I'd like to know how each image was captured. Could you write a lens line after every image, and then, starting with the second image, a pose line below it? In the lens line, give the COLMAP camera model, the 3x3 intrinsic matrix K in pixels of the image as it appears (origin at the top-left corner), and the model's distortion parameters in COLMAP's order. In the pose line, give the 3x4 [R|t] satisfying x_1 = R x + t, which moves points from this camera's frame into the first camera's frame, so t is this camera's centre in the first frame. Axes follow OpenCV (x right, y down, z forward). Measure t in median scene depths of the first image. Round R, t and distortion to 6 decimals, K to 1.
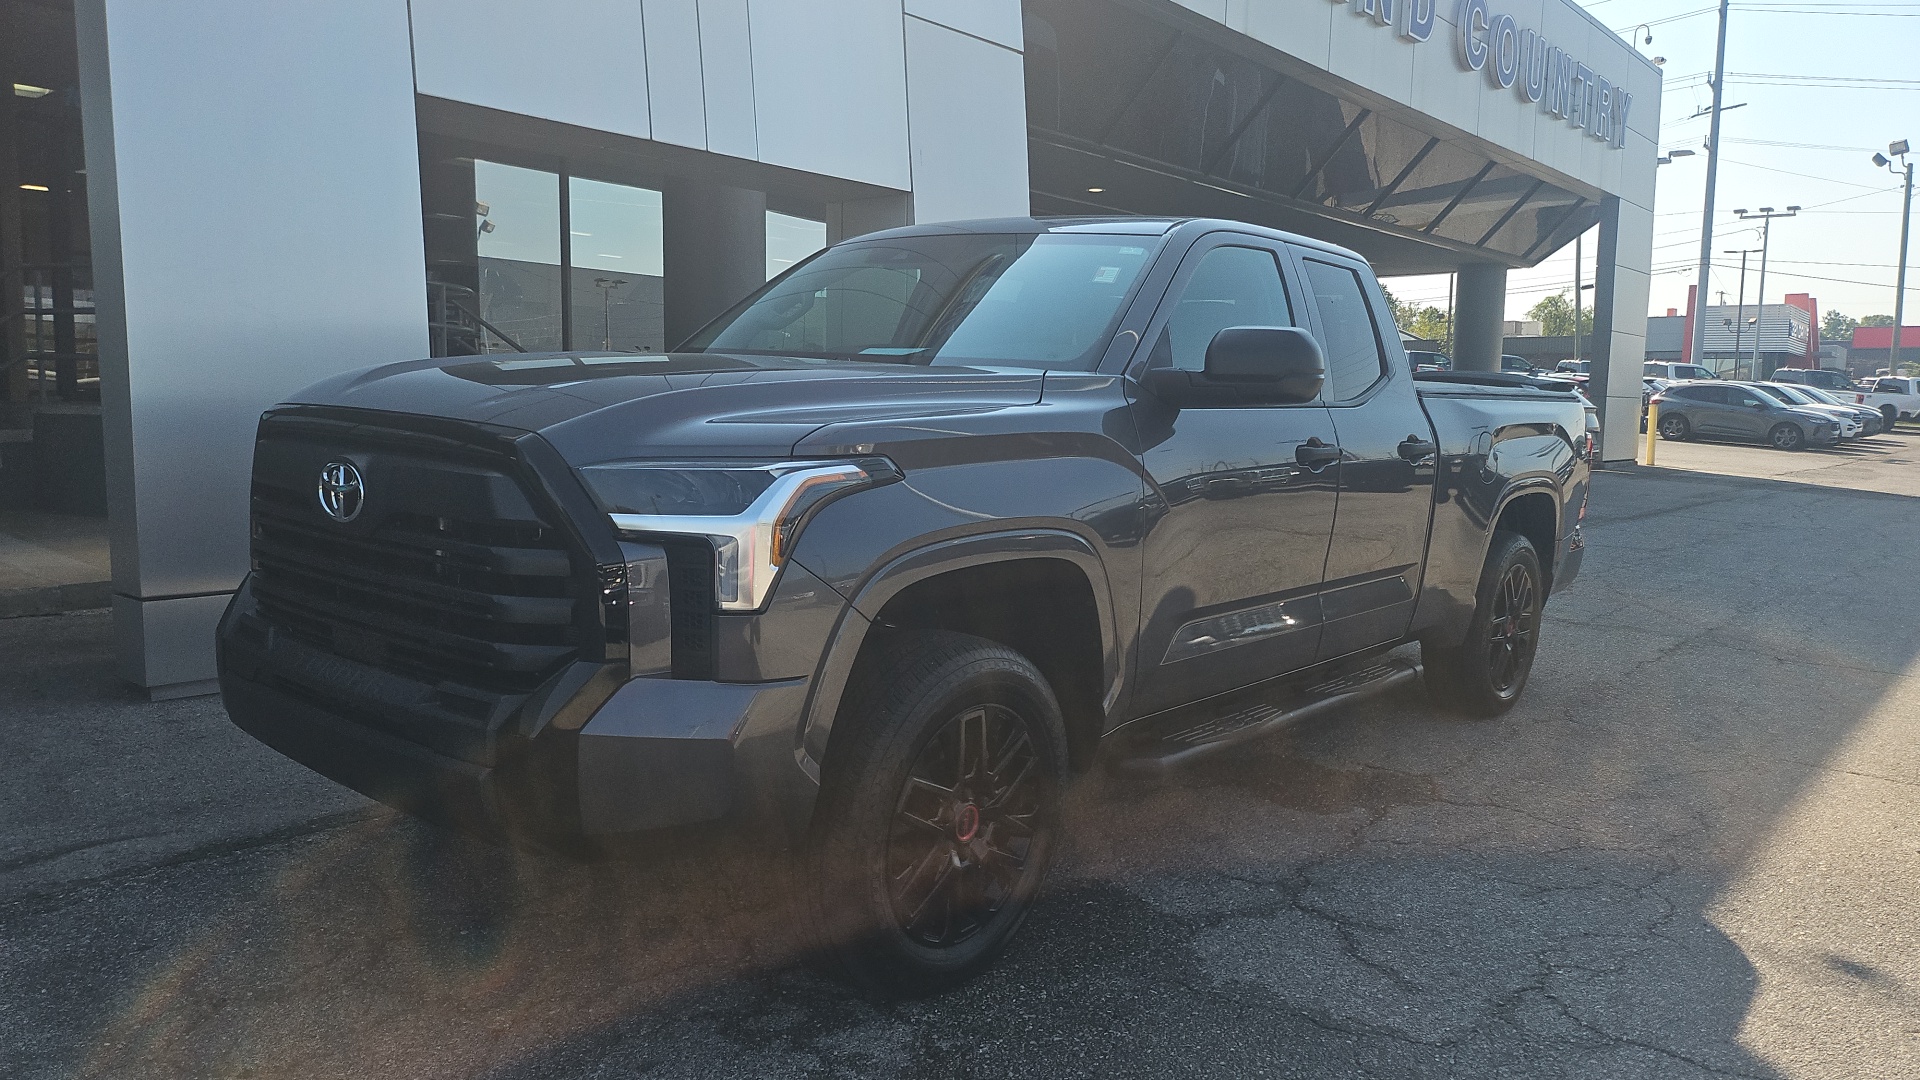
lens RADIAL K [[1358.7, 0, 929.4], [0, 1358.7, 575.6], [0, 0, 1]] dist [0.053447, -0.069008]
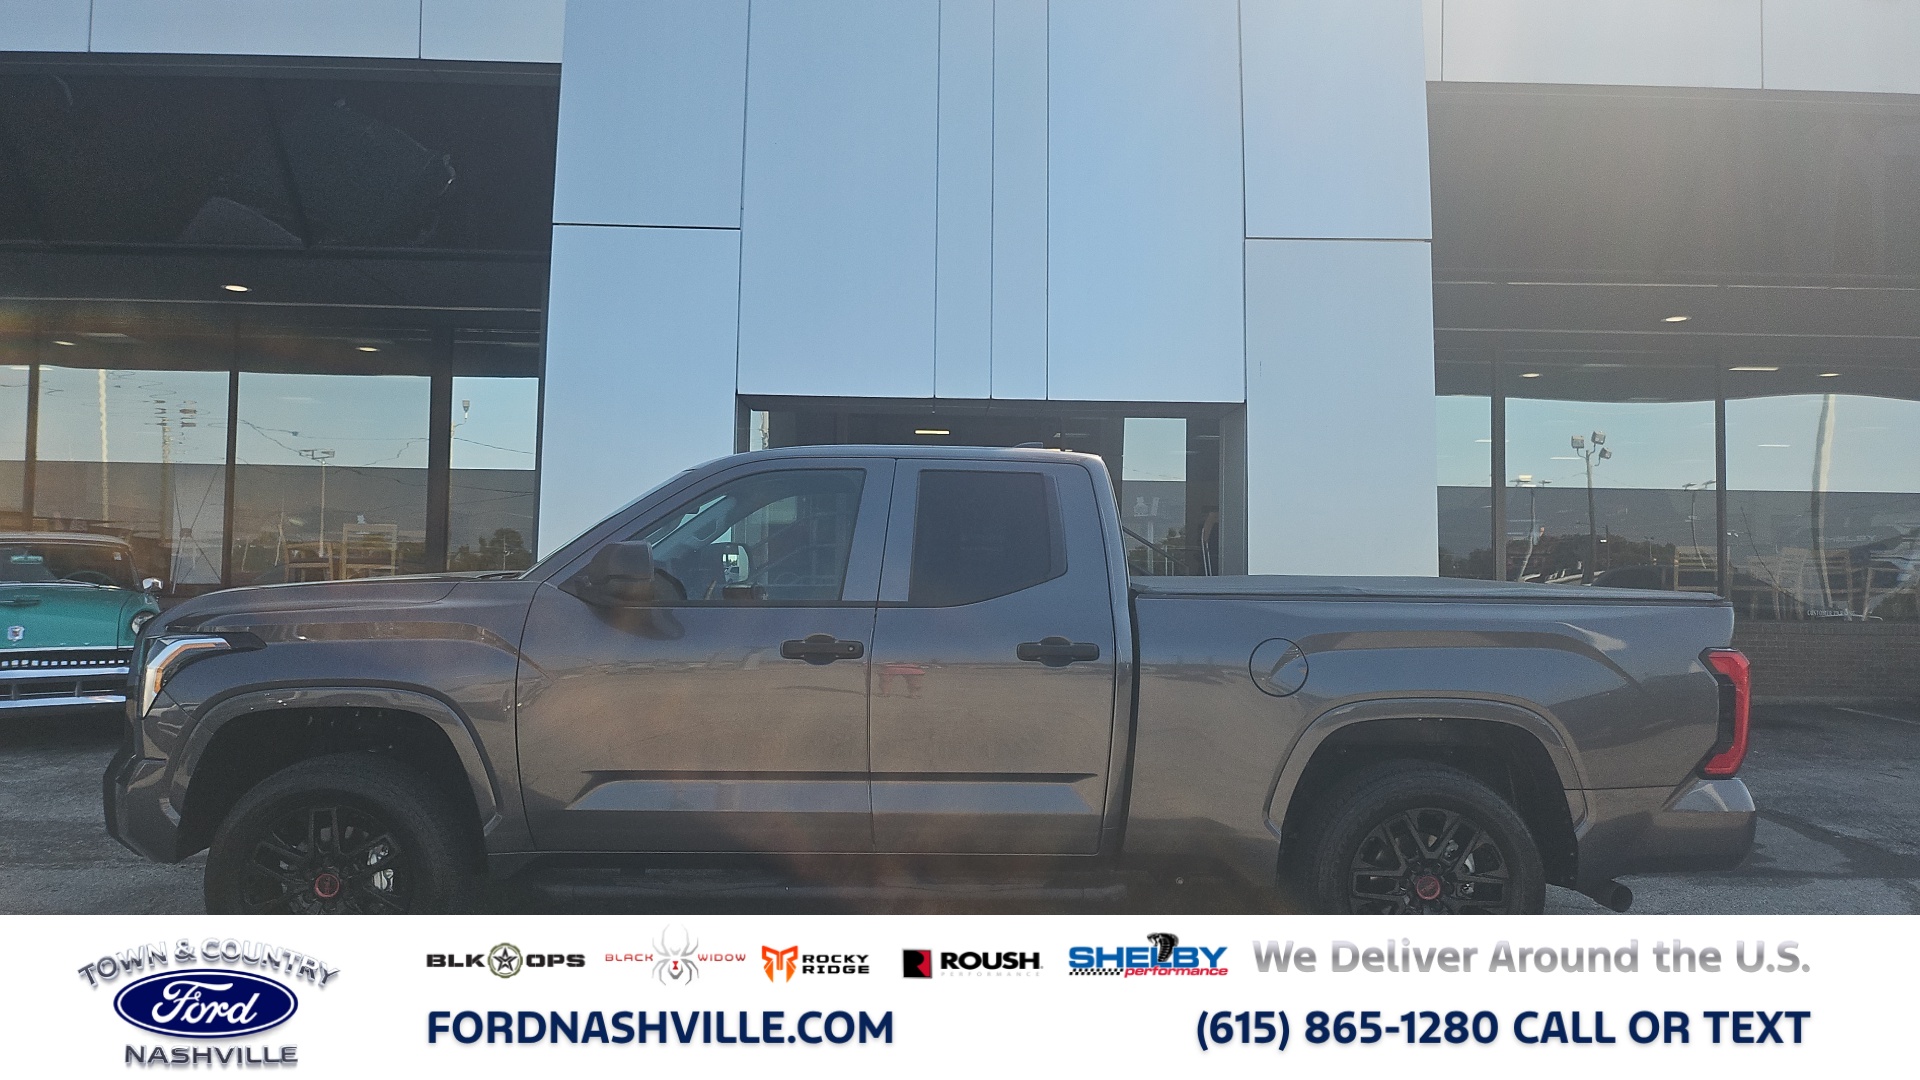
lens RADIAL K [[1358.7, 0, 930.2], [0, 1358.7, 527.9], [0, 0, 1]] dist [0.053447, -0.069008]
pose [[0.675036, -0.031630, -0.737106, 1.154965], [-0.098847, 0.986196, -0.132841, -0.049440], [0.731133, 0.162533, 0.662591, 0.311352]]
